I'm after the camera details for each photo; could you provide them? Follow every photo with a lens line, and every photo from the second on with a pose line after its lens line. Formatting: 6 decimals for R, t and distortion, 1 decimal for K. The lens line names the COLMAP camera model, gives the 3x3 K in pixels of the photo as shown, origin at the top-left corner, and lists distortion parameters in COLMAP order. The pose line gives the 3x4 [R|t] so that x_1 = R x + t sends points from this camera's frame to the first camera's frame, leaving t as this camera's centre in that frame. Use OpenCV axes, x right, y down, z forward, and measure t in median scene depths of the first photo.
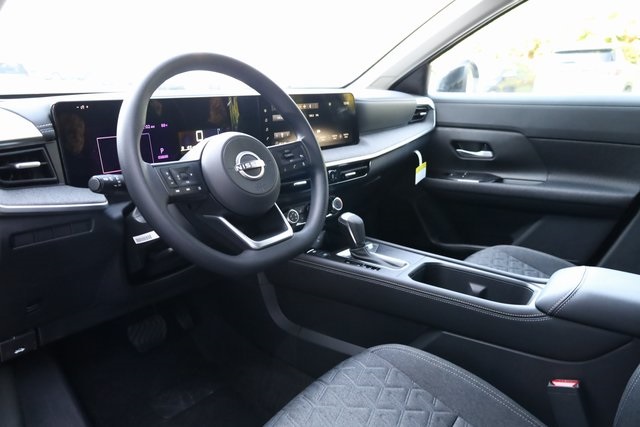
lens RADIAL K [[459.6, 0, 322.0], [0, 459.6, 213.7], [0, 0, 1]] dist [-0.000687, -0.001064]
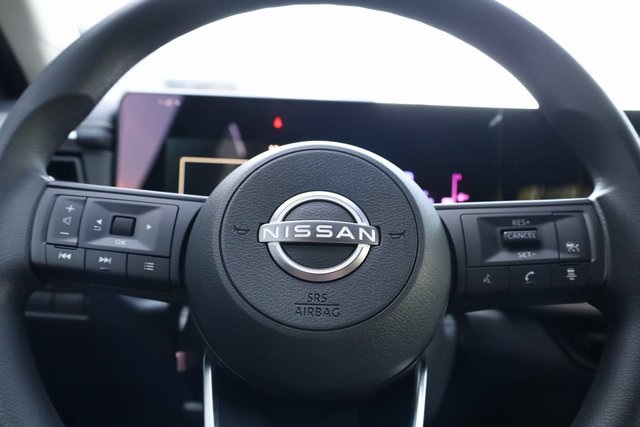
lens RADIAL K [[557.4, 0, 319.0], [0, 557.4, 215.2], [0, 0, 1]] dist [-0.020603, -0.006199]
pose [[0.623663, 0.091620, -0.776305, 0.098980], [-0.258036, 0.961570, -0.093814, -0.054527], [0.737877, 0.258823, 0.623337, 0.505833]]
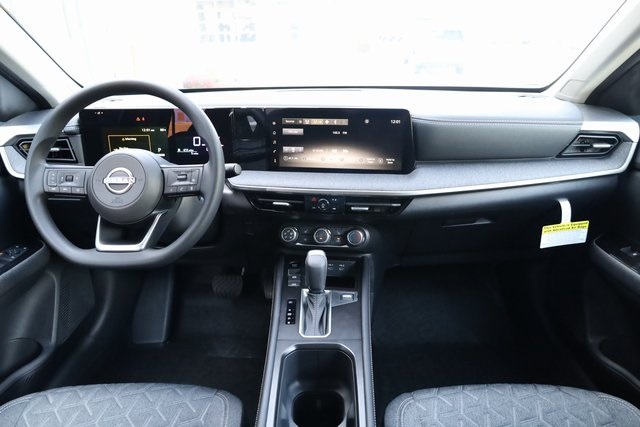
lens RADIAL K [[459.6, 0, 319.1], [0, 459.6, 211.6], [0, 0, 1]] dist [-0.000687, -0.001064]
pose [[0.578964, 0.284014, -0.764288, 0.705434], [-0.211328, 0.957609, 0.195768, -0.245718], [0.787490, 0.048173, 0.614442, 0.462261]]
